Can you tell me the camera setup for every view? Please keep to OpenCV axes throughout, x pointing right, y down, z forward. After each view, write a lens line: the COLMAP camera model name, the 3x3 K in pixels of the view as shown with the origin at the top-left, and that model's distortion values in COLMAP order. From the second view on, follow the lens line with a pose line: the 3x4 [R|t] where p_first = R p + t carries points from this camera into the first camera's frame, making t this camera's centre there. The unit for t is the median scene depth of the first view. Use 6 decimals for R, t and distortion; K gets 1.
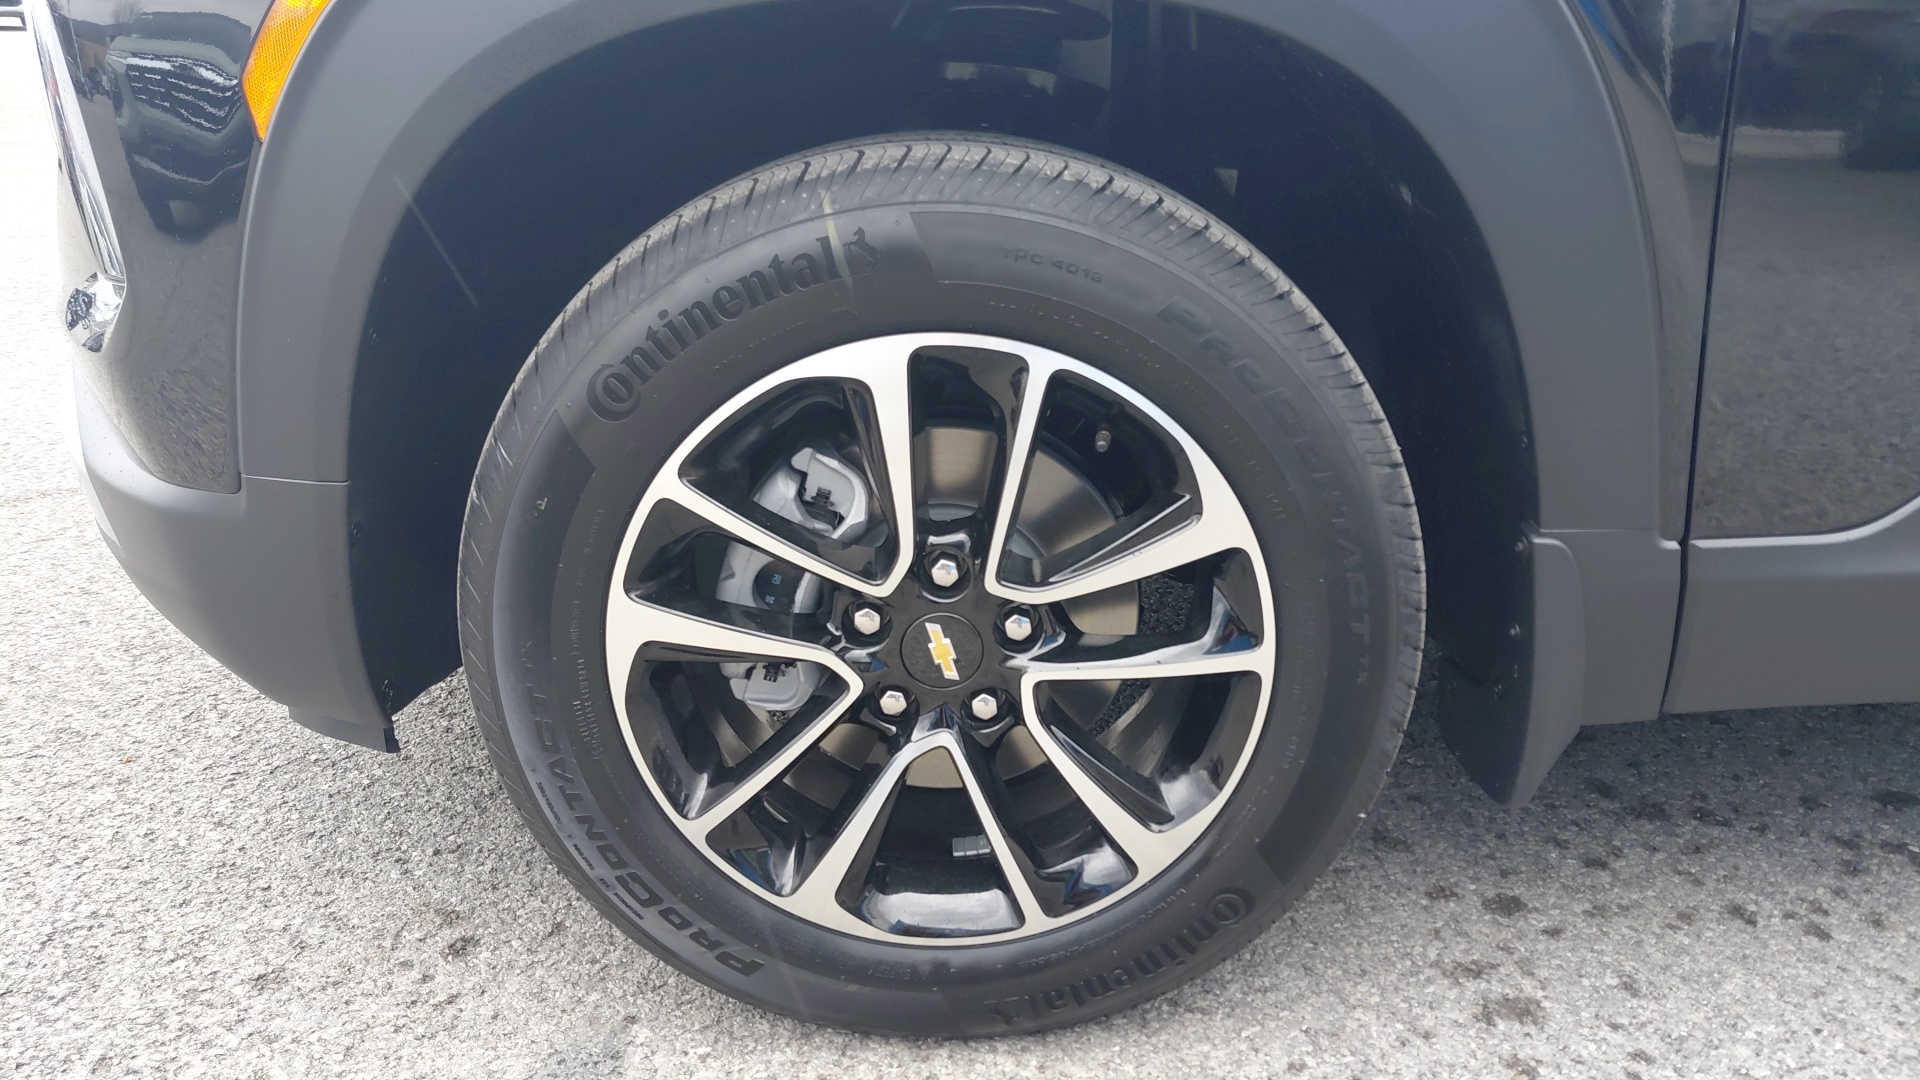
lens RADIAL K [[1412.4, 0, 960.0], [0, 1412.4, 540.0], [0, 0, 1]] dist [0.108827, -0.228944]
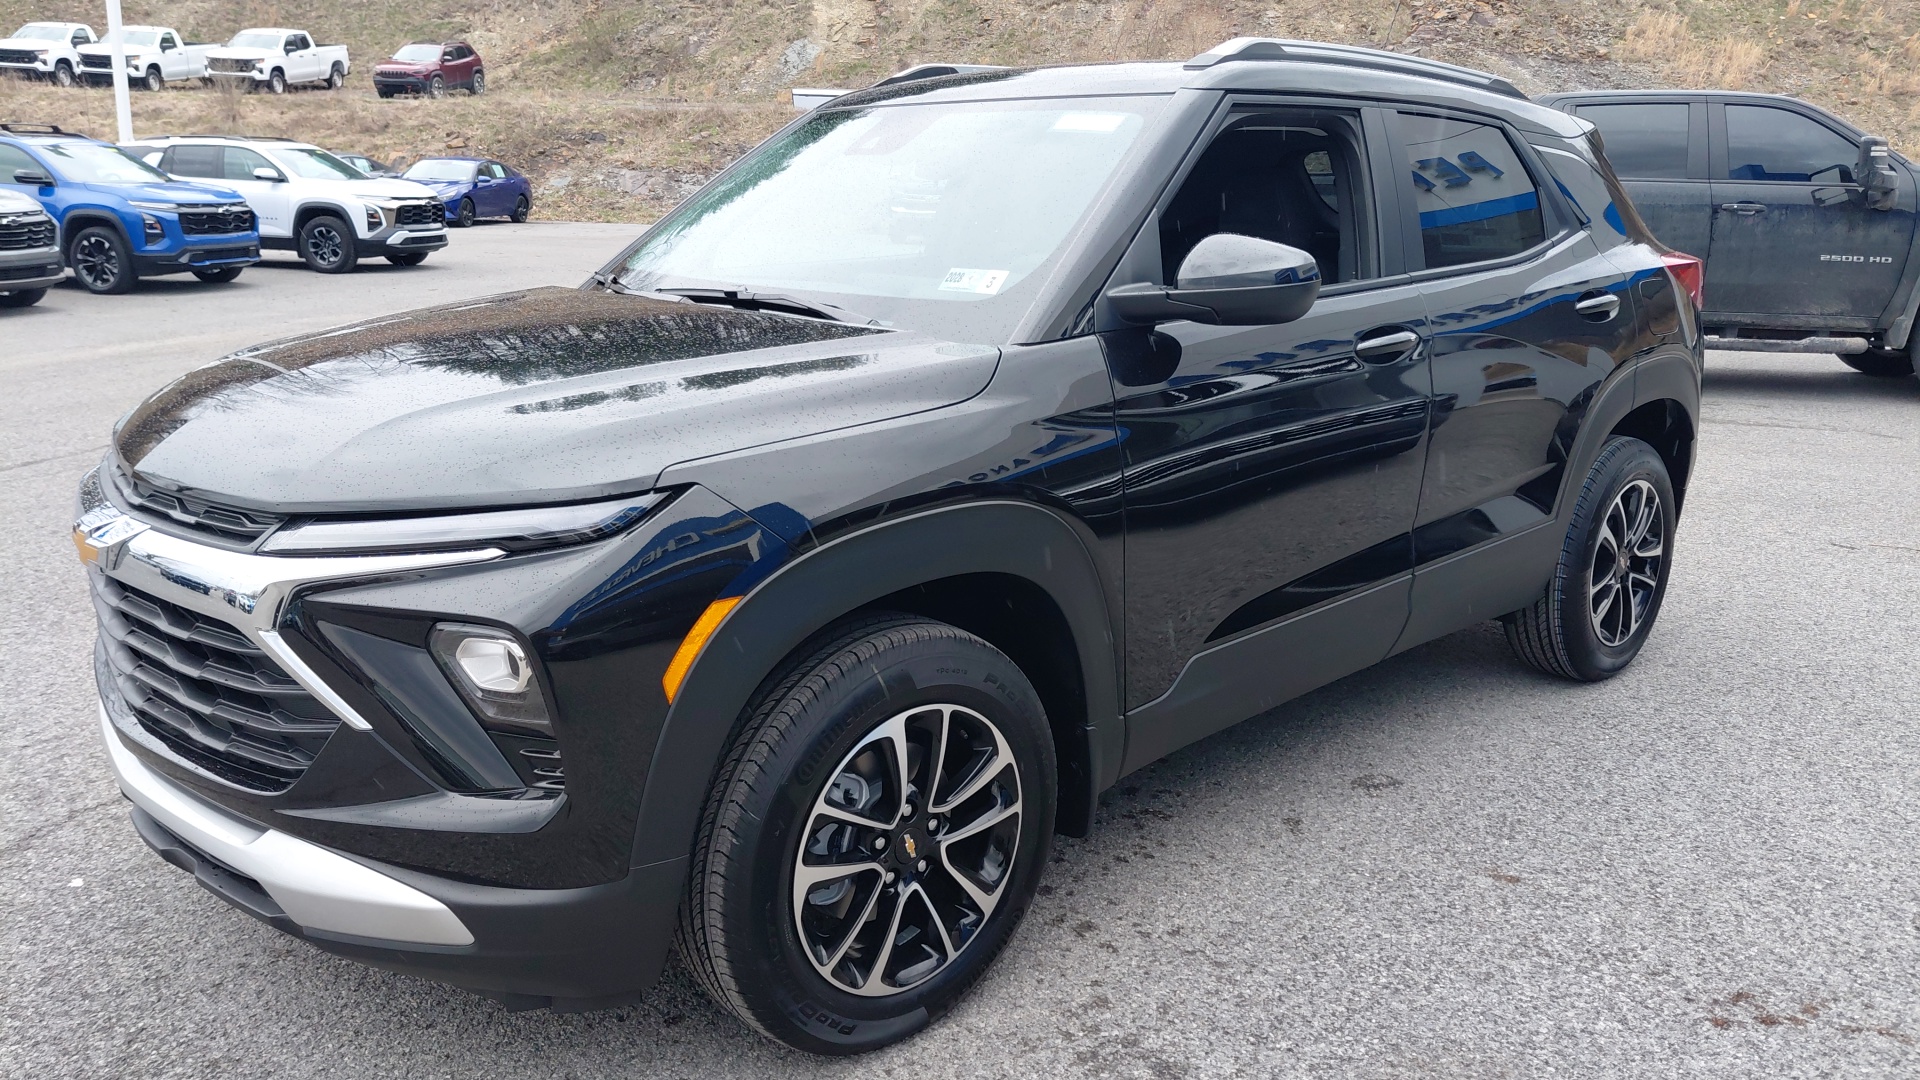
lens RADIAL K [[1412.4, 0, 960.0], [0, 1412.4, 540.0], [0, 0, 1]] dist [0.108827, -0.228944]
pose [[0.736940, -0.170998, 0.653972, -1.325040], [0.232600, 0.972541, -0.007813, -0.350519], [-0.634679, 0.157872, 0.756478, -0.799016]]
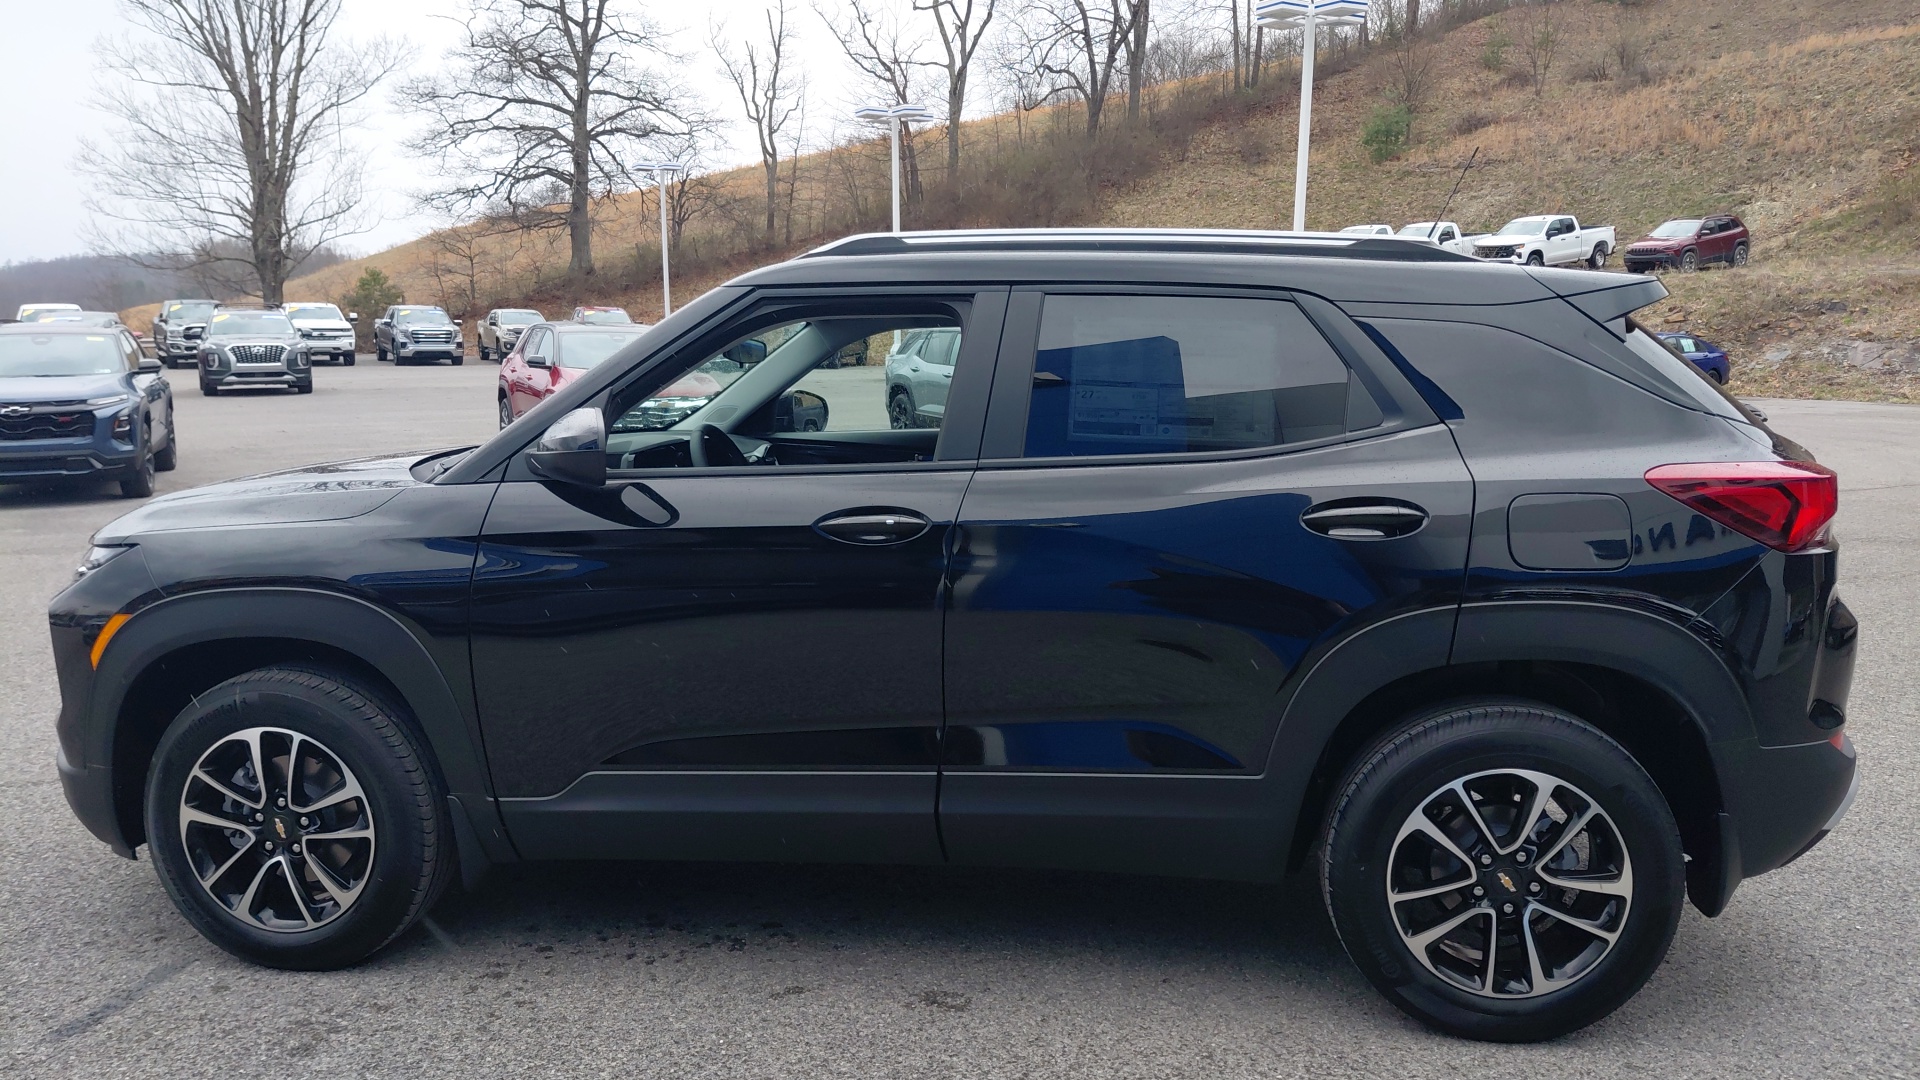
lens RADIAL K [[1443.2, 0, 983.5], [0, 1443.2, 536.7], [0, 0, 1]] dist [0.004990, -0.032480]
pose [[0.990475, 0.003914, -0.137634, 1.964238], [-0.034101, 0.975428, -0.217662, 0.092124], [0.133400, 0.220283, 0.966271, -2.010364]]
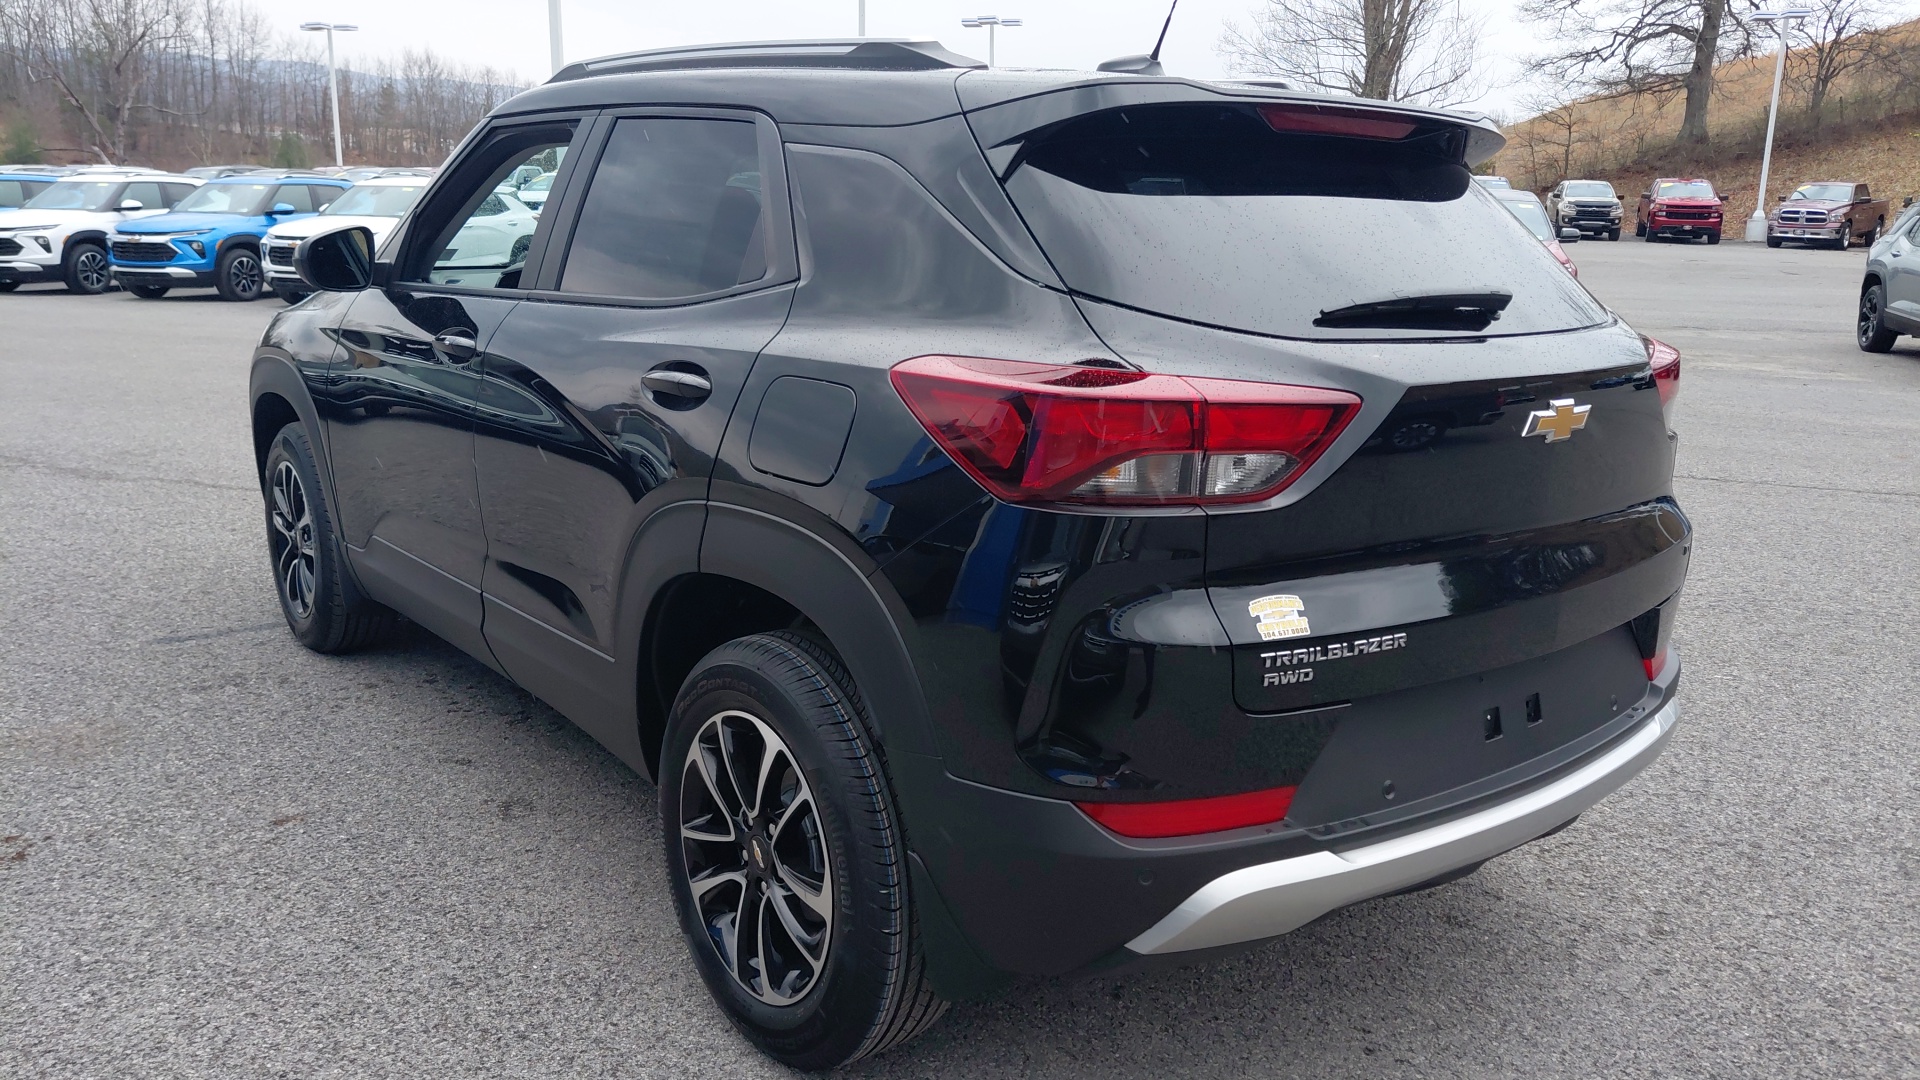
lens RADIAL K [[1402.5, 0, 960.0], [0, 1402.5, 540.0], [0, 0, 1]] dist [0.044388, 0.000352]
pose [[0.641026, 0.188132, -0.744105, 4.381200], [-0.288879, 0.957341, -0.006817, -0.456769], [0.711079, 0.219326, 0.668028, -0.350775]]
